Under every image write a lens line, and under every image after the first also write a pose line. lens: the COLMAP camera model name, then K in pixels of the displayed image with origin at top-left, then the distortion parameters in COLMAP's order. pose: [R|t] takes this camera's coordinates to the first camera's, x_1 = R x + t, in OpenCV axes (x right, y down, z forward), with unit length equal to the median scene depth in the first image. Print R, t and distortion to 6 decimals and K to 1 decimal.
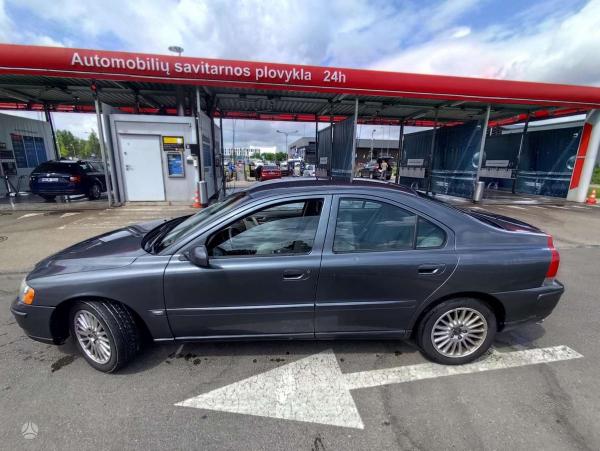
lens RADIAL K [[283.9, 0, 300.3], [0, 283.9, 227.2], [0, 0, 1]] dist [0.004795, 0.000763]
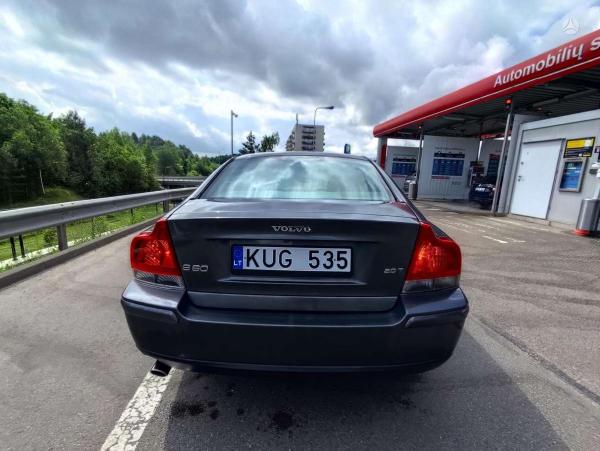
lens RADIAL K [[283.9, 0, 298.1], [0, 283.9, 226.1], [0, 0, 1]] dist [0.004795, 0.000763]
pose [[-0.083100, 0.165566, -0.982691, 0.406045], [-0.268243, 0.945990, 0.182066, -0.034665], [0.959761, 0.278729, -0.034199, 0.372307]]
